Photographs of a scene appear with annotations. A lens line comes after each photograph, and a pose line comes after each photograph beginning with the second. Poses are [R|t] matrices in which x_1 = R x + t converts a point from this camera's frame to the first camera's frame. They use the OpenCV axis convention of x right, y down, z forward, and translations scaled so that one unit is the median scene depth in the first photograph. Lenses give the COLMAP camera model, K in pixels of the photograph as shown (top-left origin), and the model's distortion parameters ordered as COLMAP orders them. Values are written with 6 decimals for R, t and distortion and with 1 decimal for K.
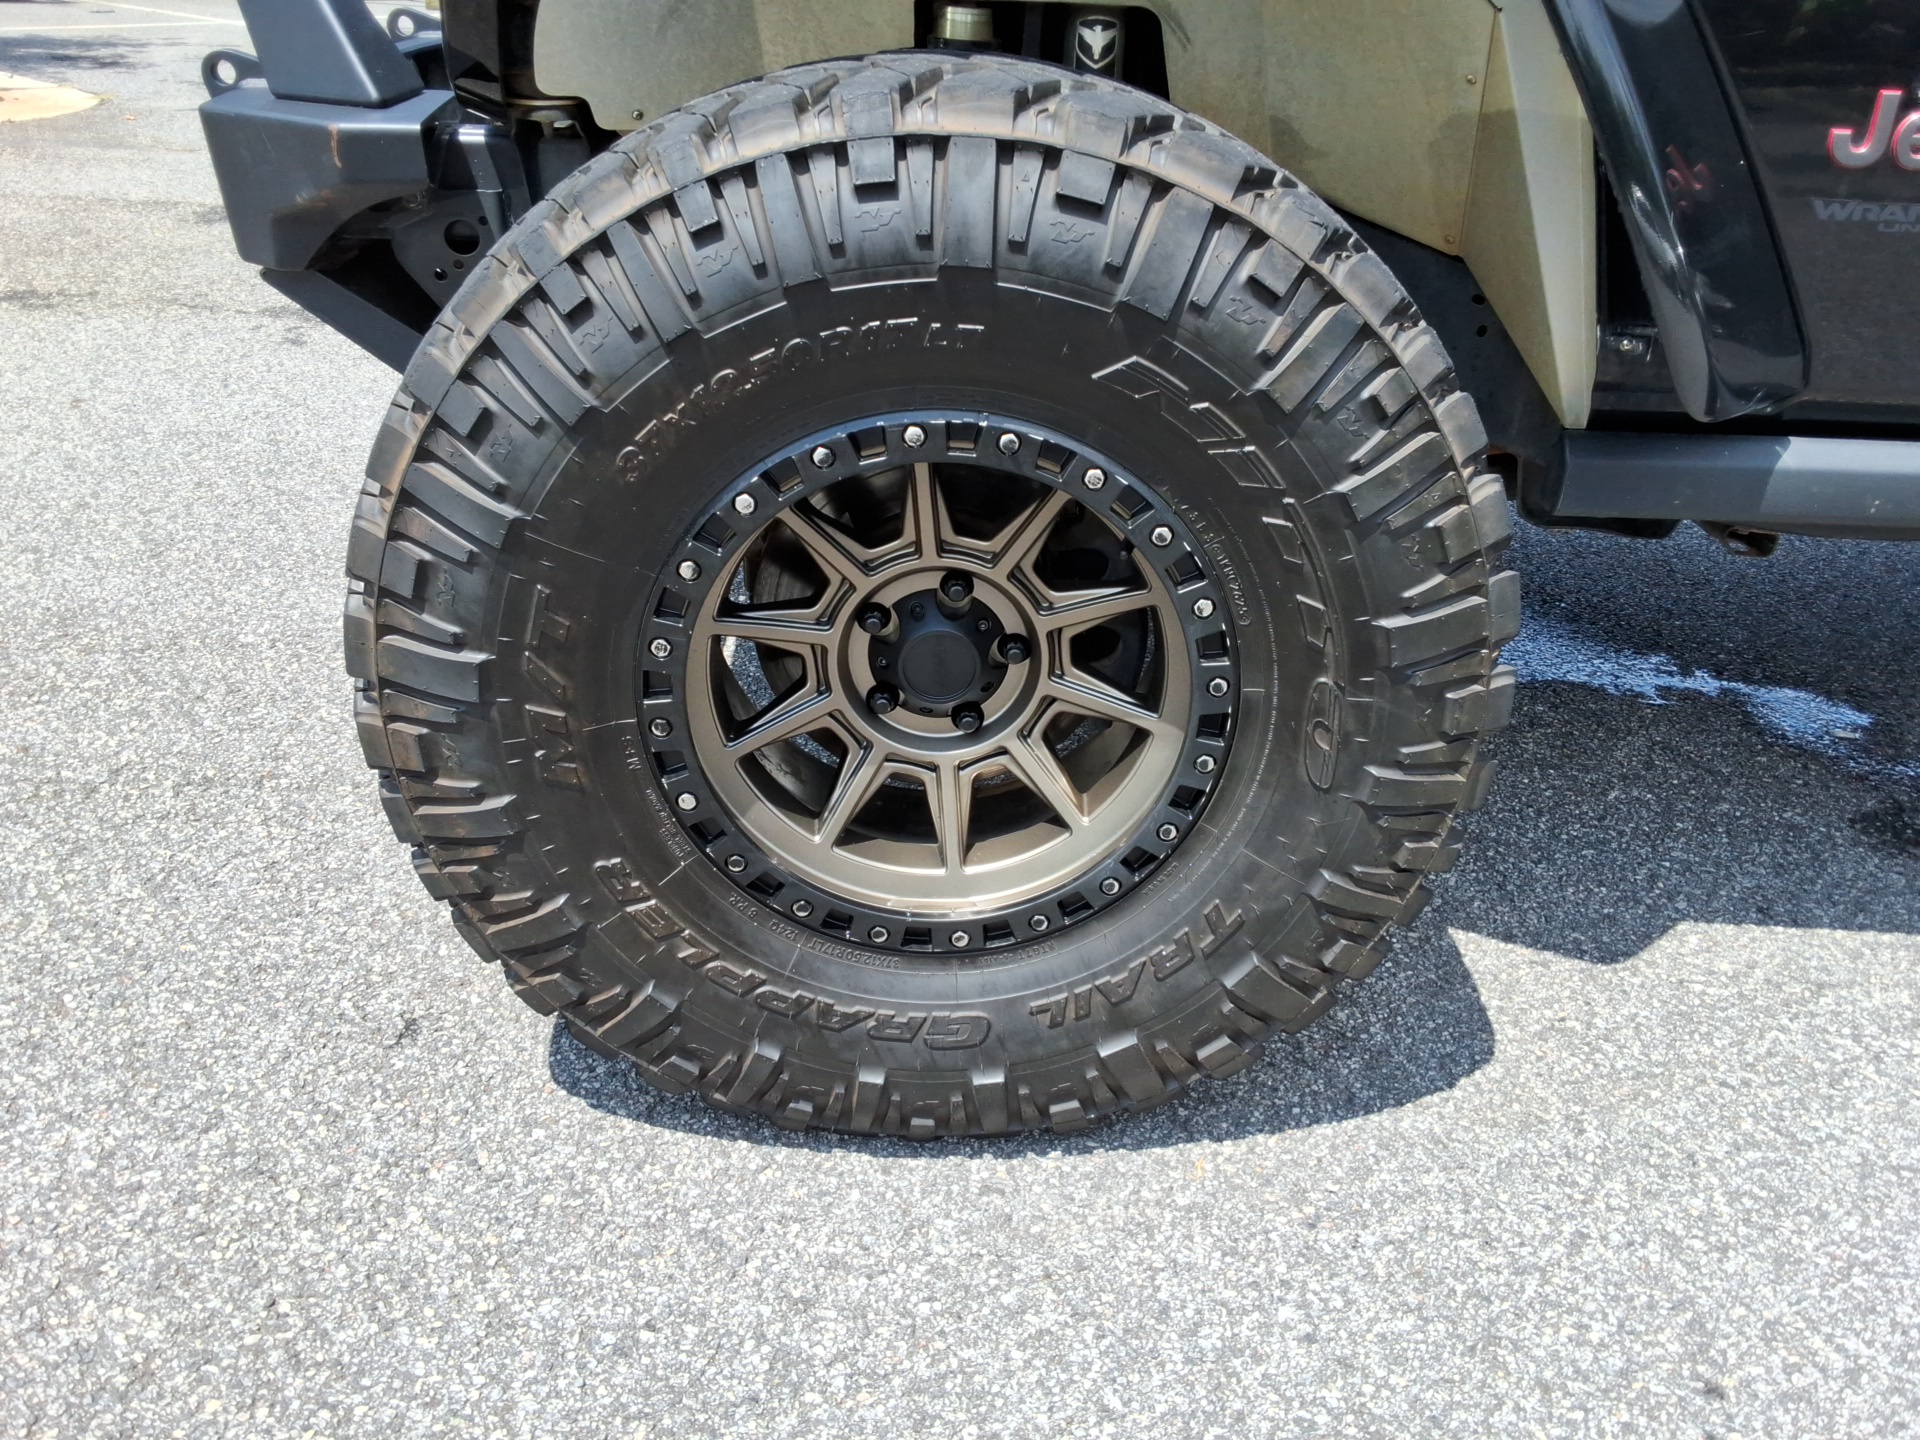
lens RADIAL K [[1549.5, 0, 978.4], [0, 1549.5, 693.8], [0, 0, 1]] dist [0.113628, -0.196532]
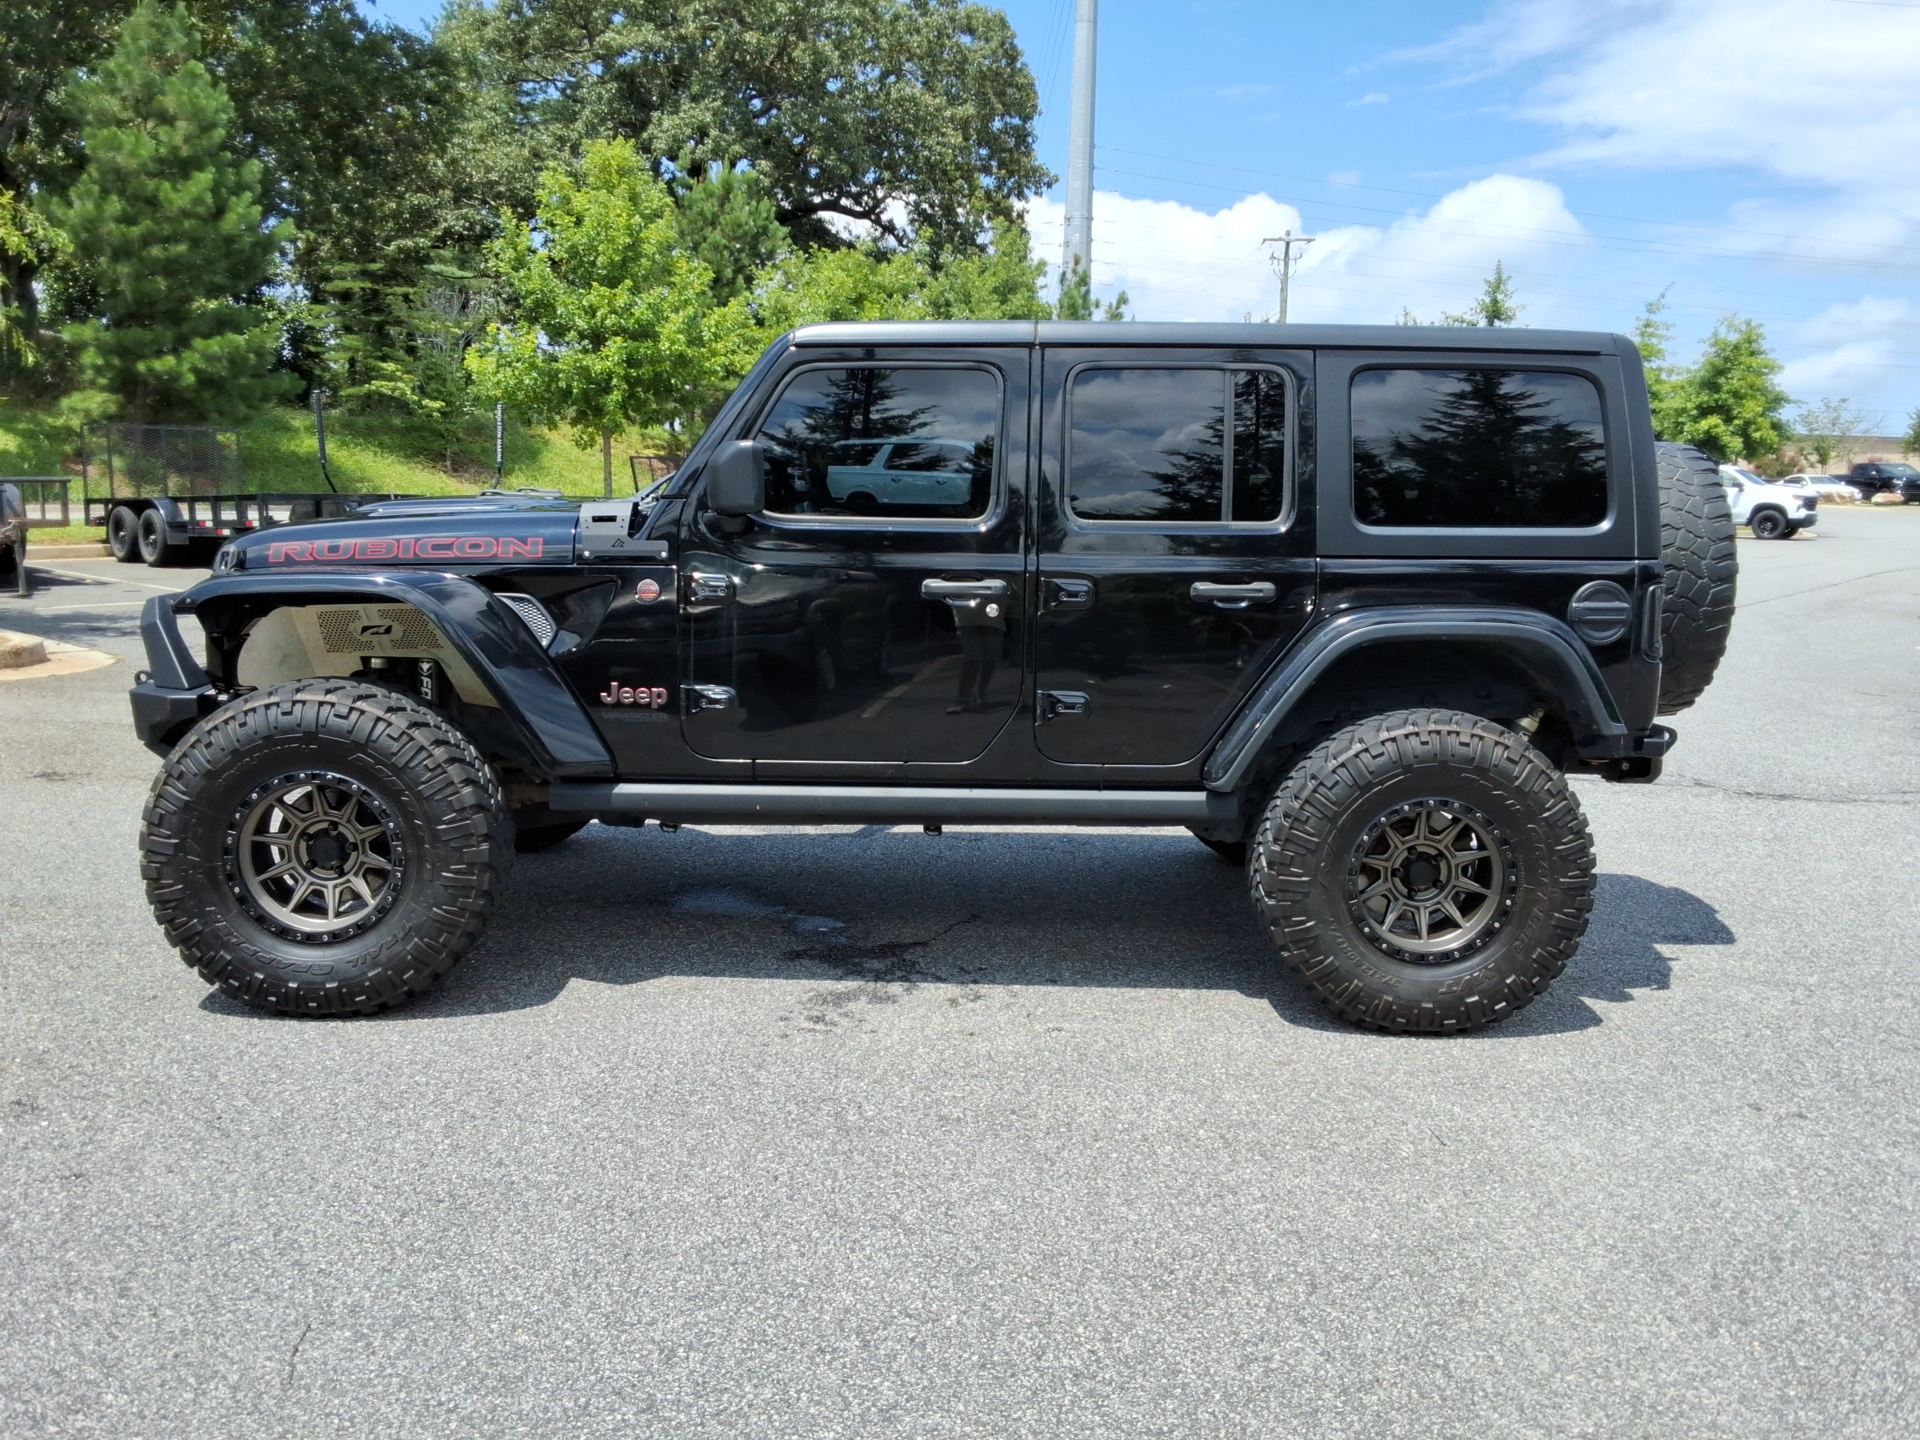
lens RADIAL K [[1549.5, 0, 976.2], [0, 1549.5, 697.0], [0, 0, 1]] dist [0.109554, -0.169451]
pose [[0.999878, -0.013968, 0.006966, 1.345415], [0.015451, 0.949088, -0.314633, 0.746703], [-0.002216, 0.314702, 0.949188, -2.274155]]
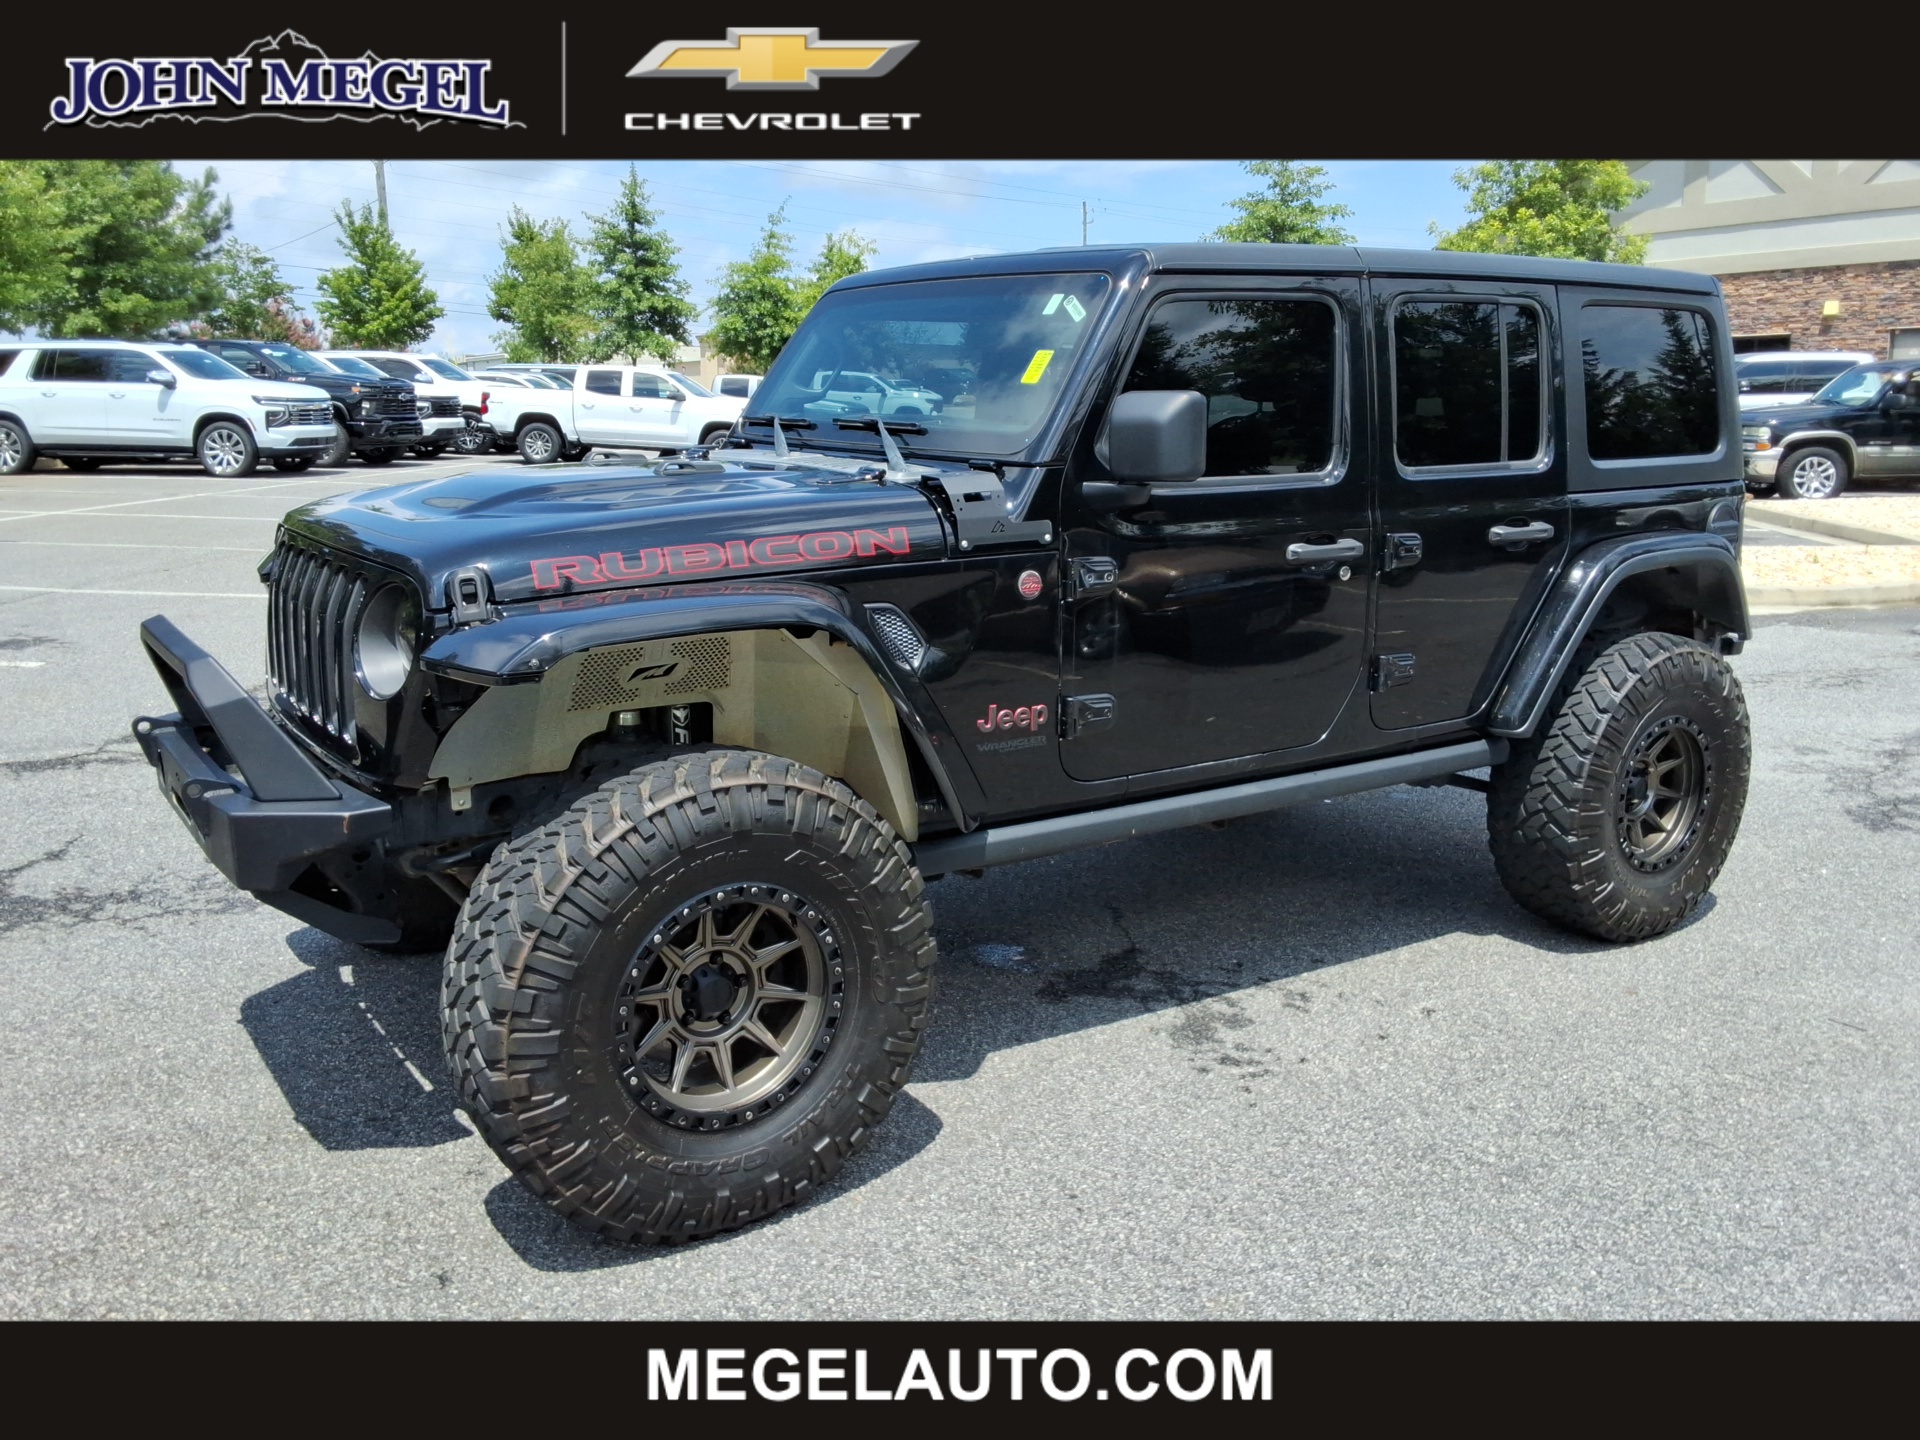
lens RADIAL K [[1549.5, 0, 976.2], [0, 1549.5, 697.0], [0, 0, 1]] dist [0.109554, -0.169451]
pose [[0.828903, -0.136649, 0.542445, -0.908299], [0.269155, 0.947504, -0.172603, 0.066044], [-0.490383, 0.289073, 0.822169, -1.218302]]
